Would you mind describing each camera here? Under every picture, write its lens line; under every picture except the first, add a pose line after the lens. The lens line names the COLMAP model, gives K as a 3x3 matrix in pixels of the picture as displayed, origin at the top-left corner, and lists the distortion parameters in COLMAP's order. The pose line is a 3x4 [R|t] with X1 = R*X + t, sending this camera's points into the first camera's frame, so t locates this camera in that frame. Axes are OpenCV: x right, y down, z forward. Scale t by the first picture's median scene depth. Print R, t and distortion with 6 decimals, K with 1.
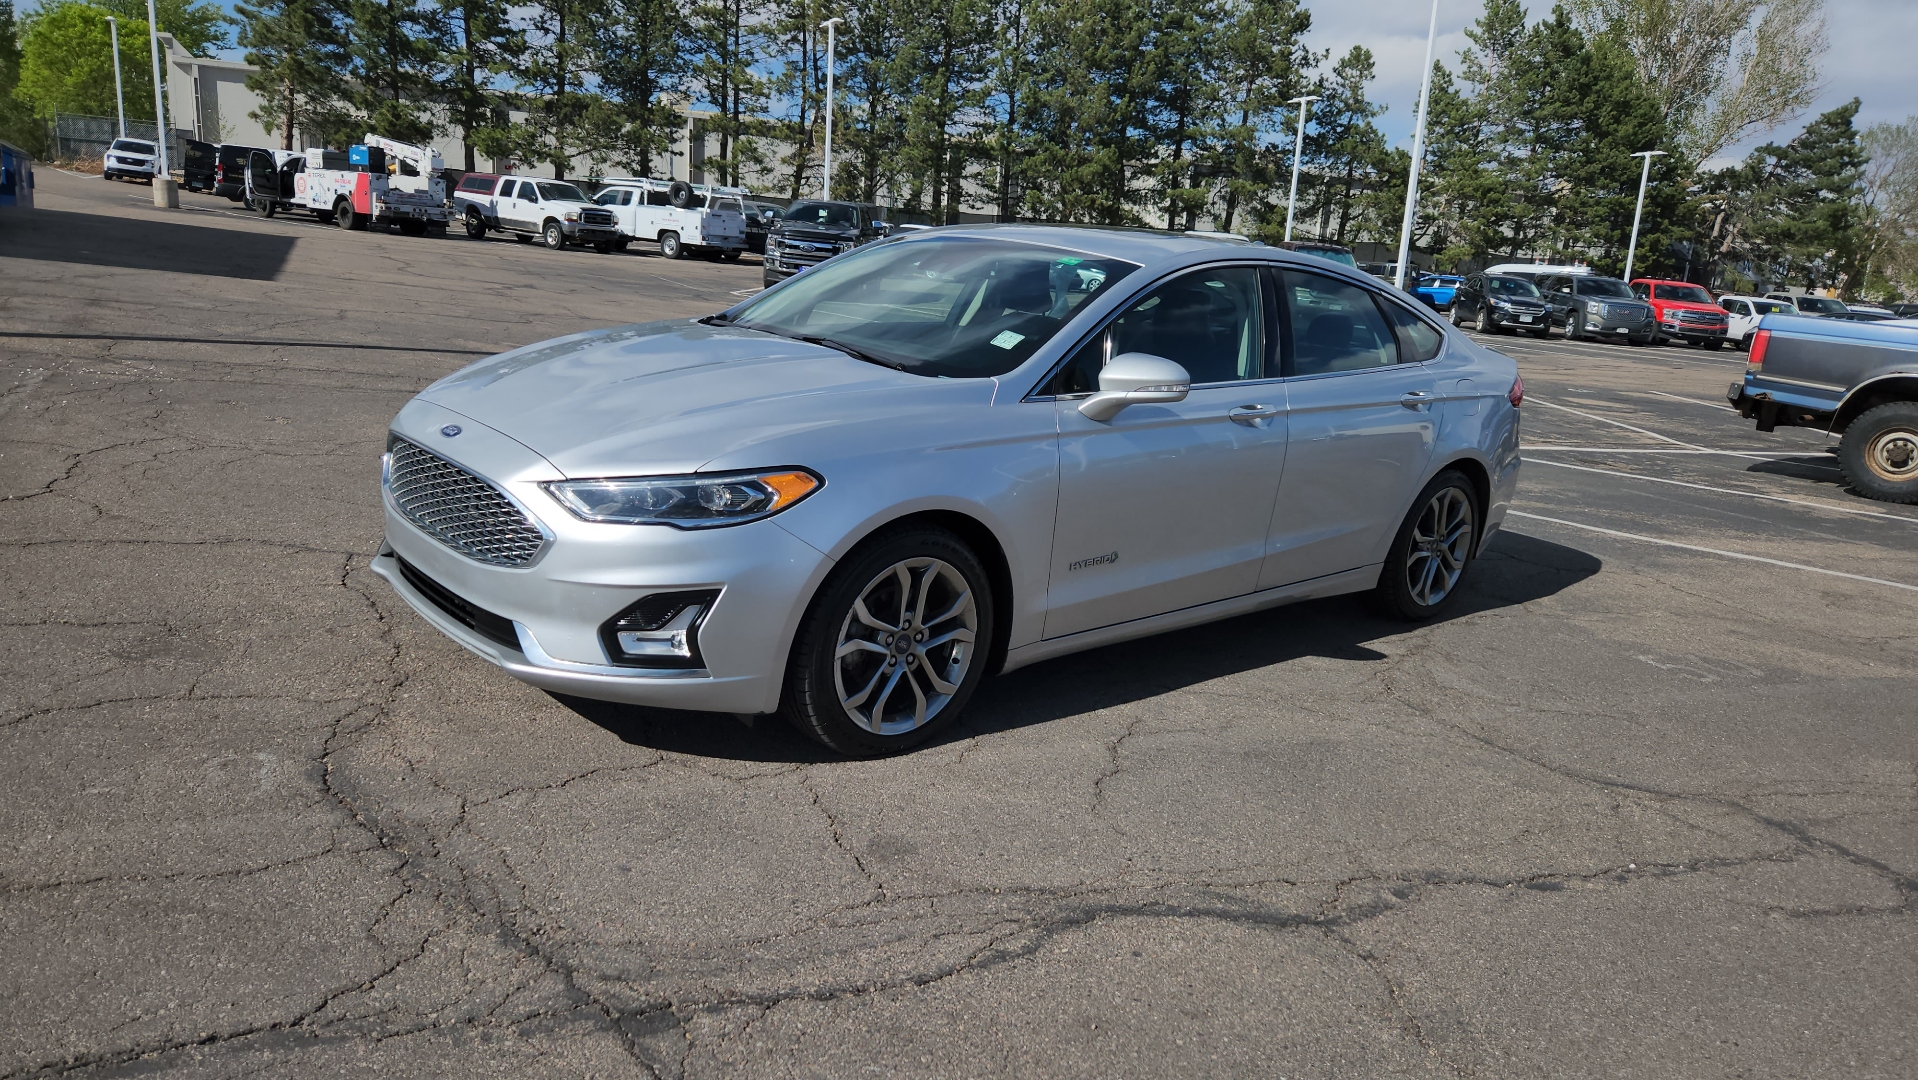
lens RADIAL K [[1280.5, 0, 927.5], [0, 1280.5, 543.8], [0, 0, 1]] dist [0.068005, -0.051943]
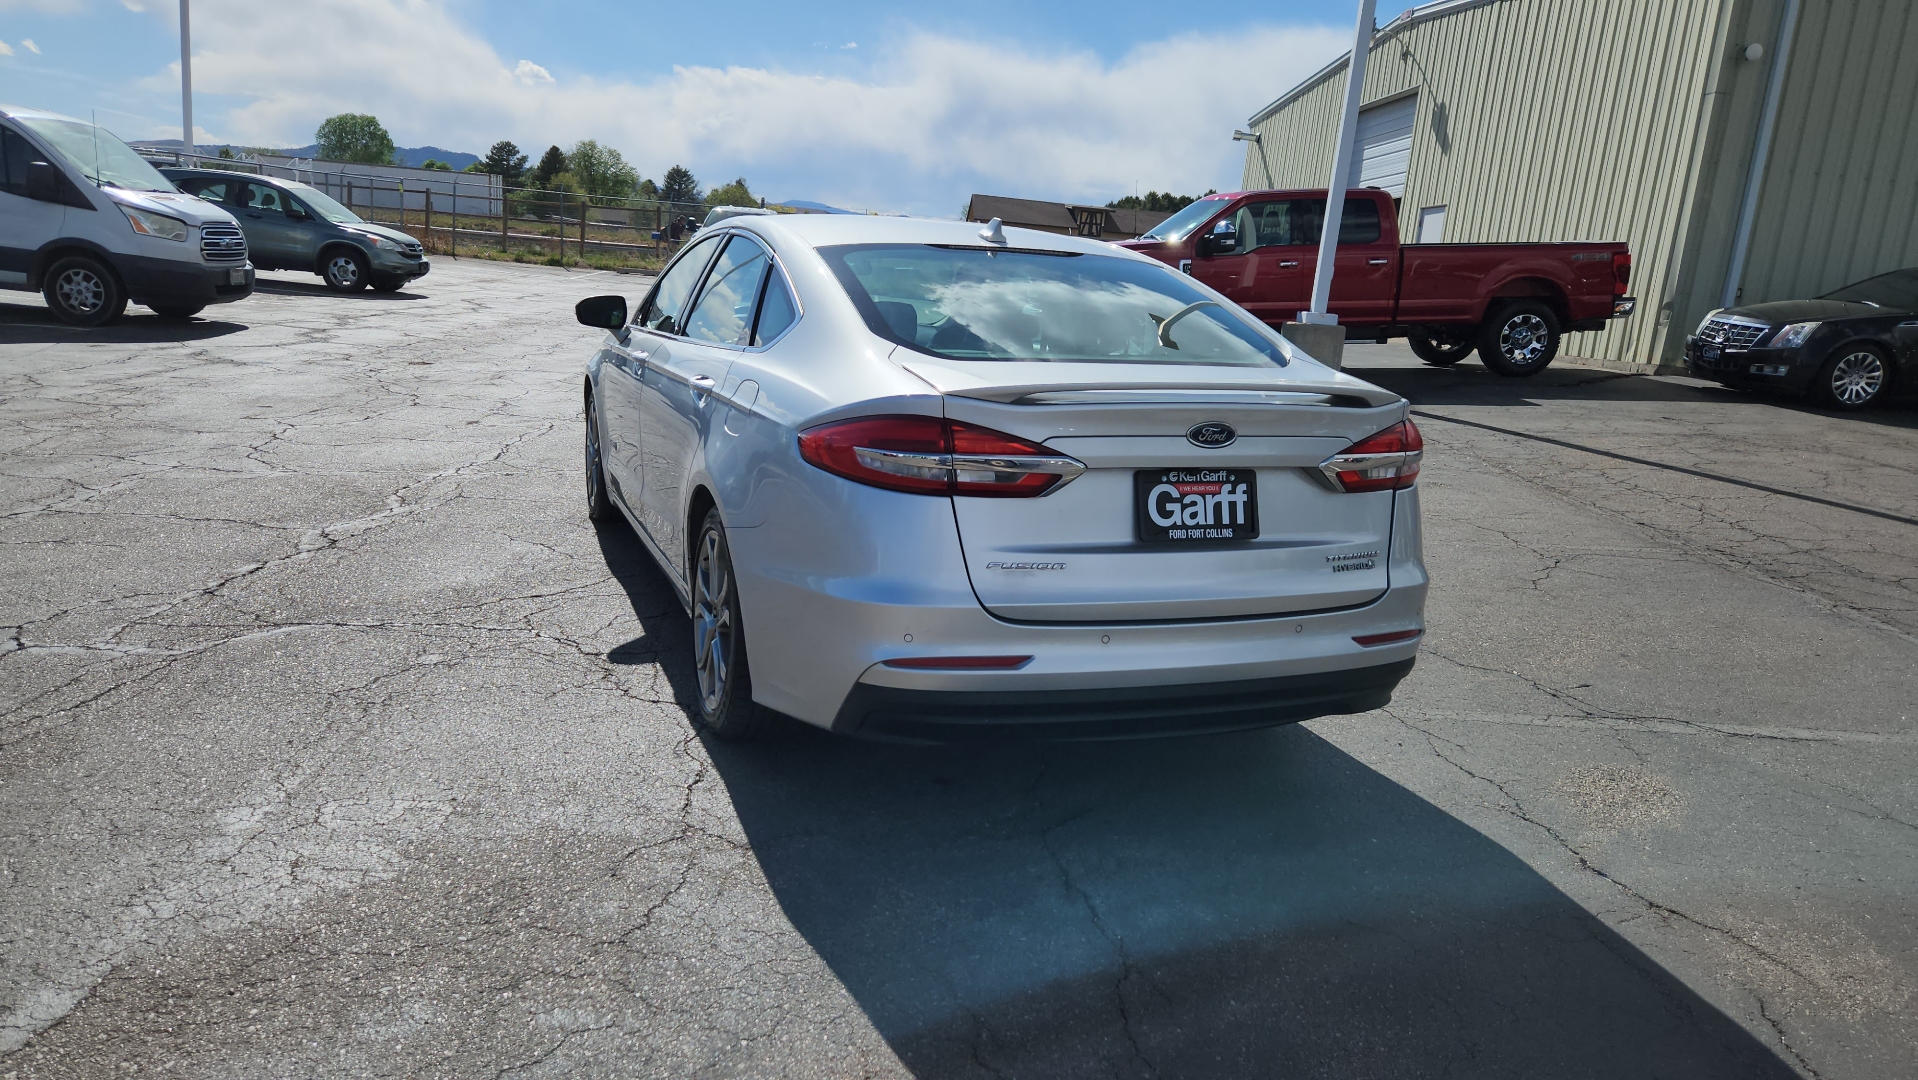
lens RADIAL K [[1284.0, 0, 931.0], [0, 1284.0, 542.6], [0, 0, 1]] dist [0.064001, -0.048171]
pose [[-0.337645, 0.093246, -0.936643, 0.127909], [-0.315244, 0.926412, 0.205868, -0.027350], [0.886914, 0.364782, -0.283404, 0.165897]]
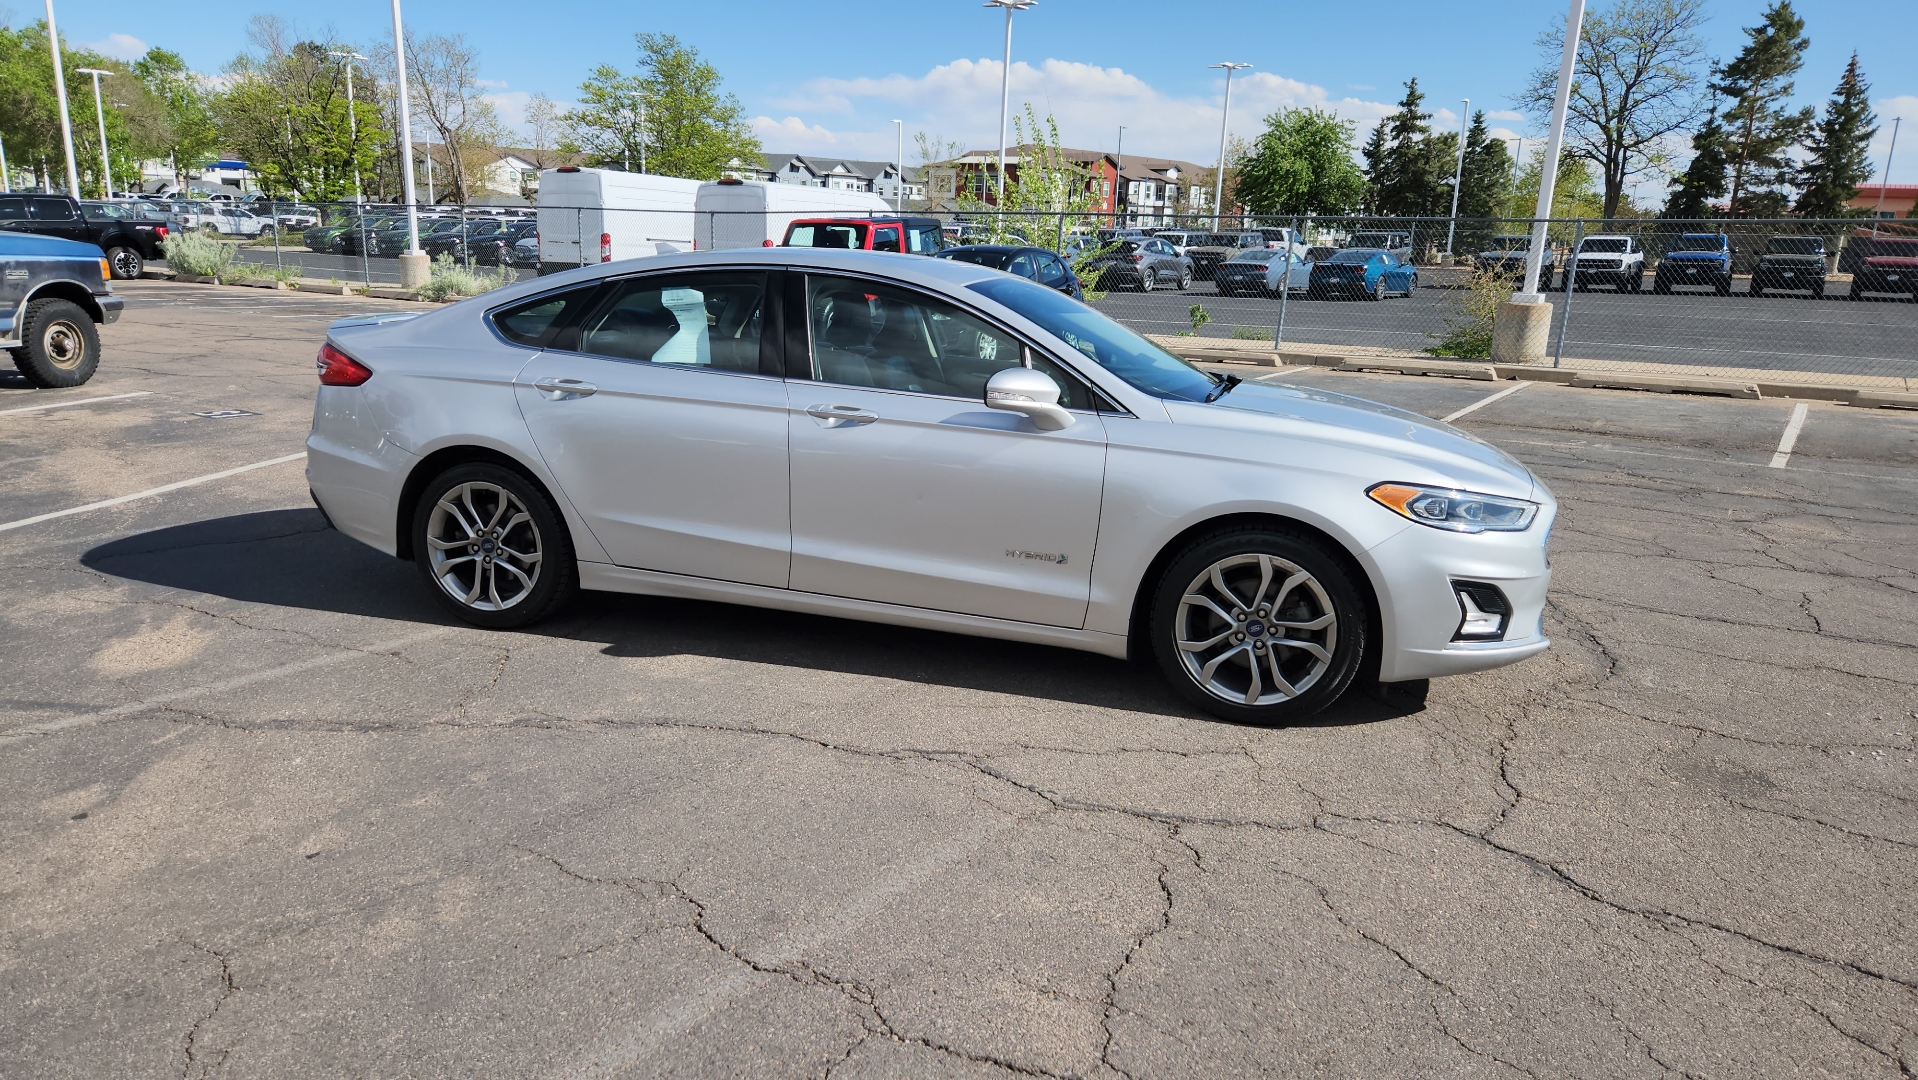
lens RADIAL K [[1285.3, 0, 936.9], [0, 1285.3, 554.8], [0, 0, 1]] dist [0.064781, -0.049618]
pose [[-0.530546, -0.296755, 0.794014, -0.095299], [0.121351, 0.900478, 0.417629, -0.054607], [-0.838925, 0.317925, -0.441733, 0.179480]]
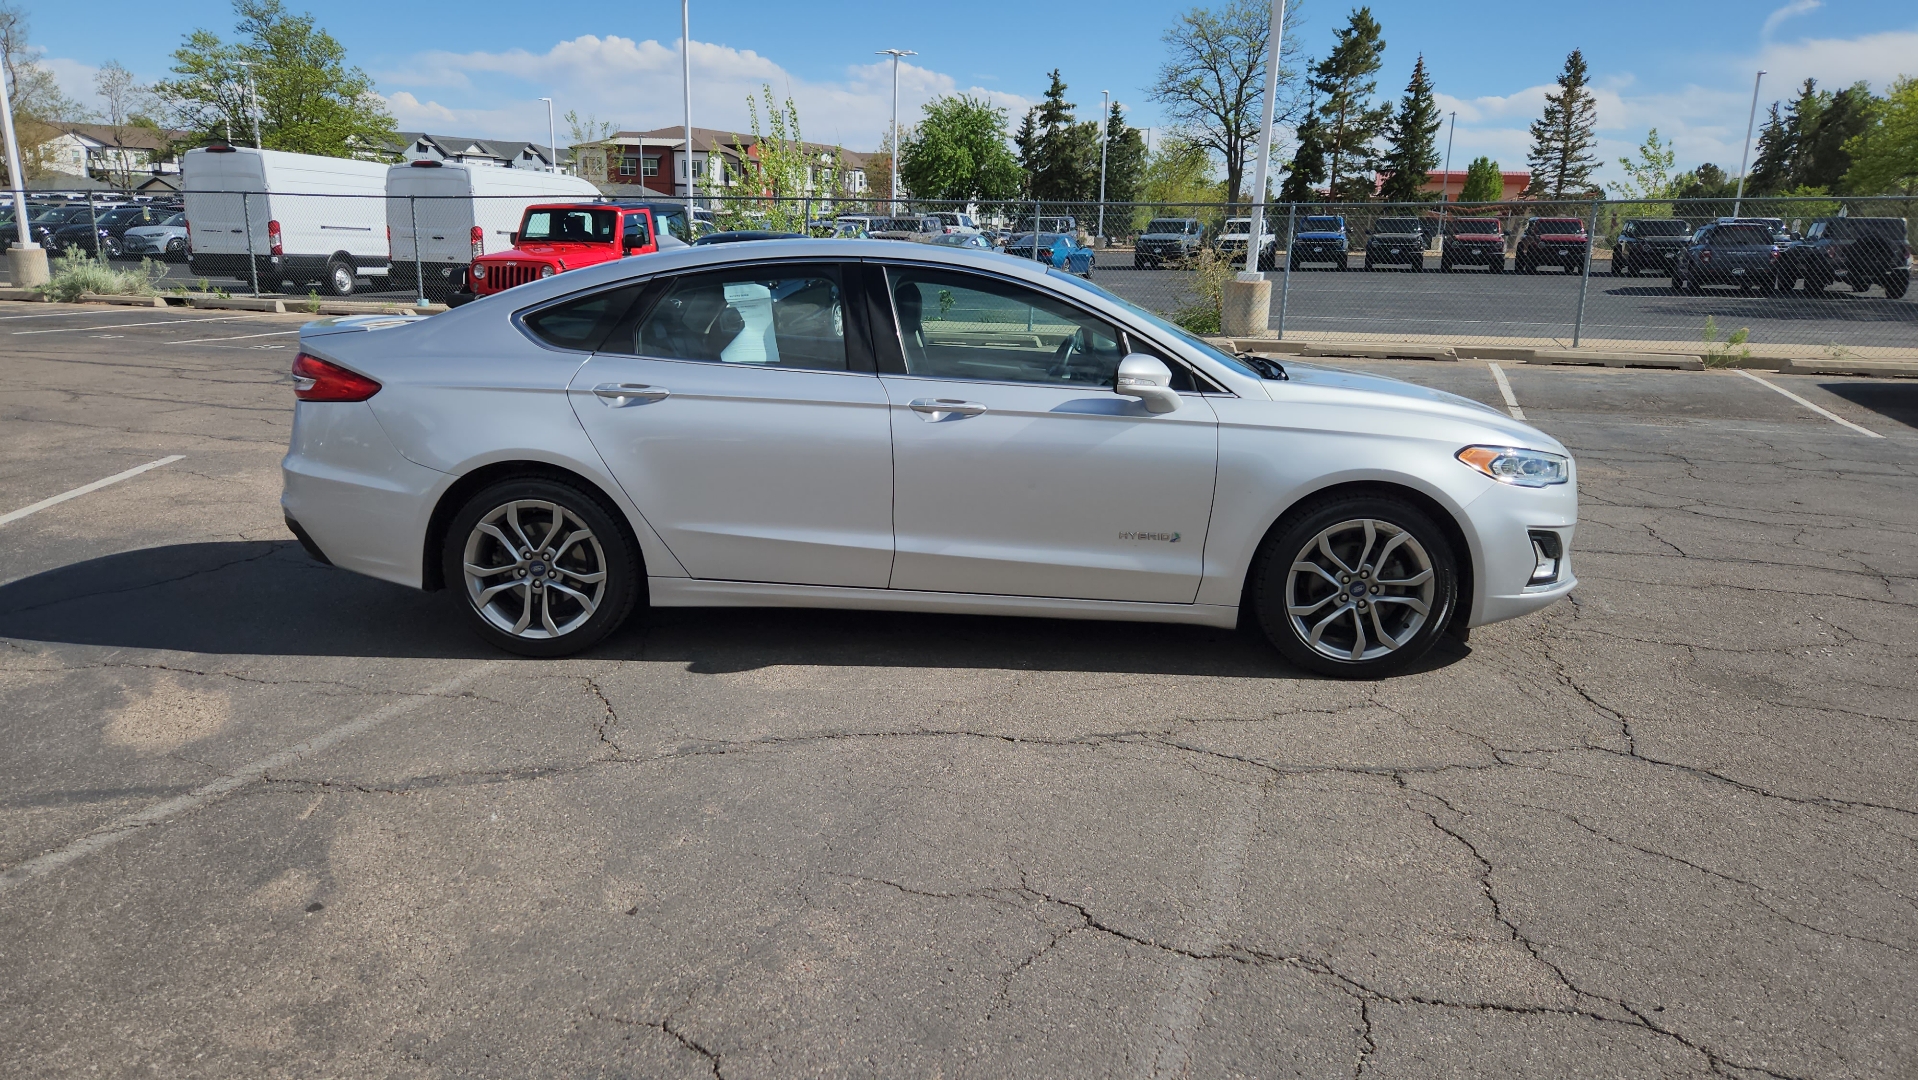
lens RADIAL K [[1285.3, 0, 932.1], [0, 1285.3, 564.1], [0, 0, 1]] dist [0.064781, -0.049618]
pose [[-0.731089, -0.262594, 0.629725, -0.071654], [0.077207, 0.885199, 0.458761, -0.058724], [-0.677900, 0.384014, -0.626885, 0.207496]]
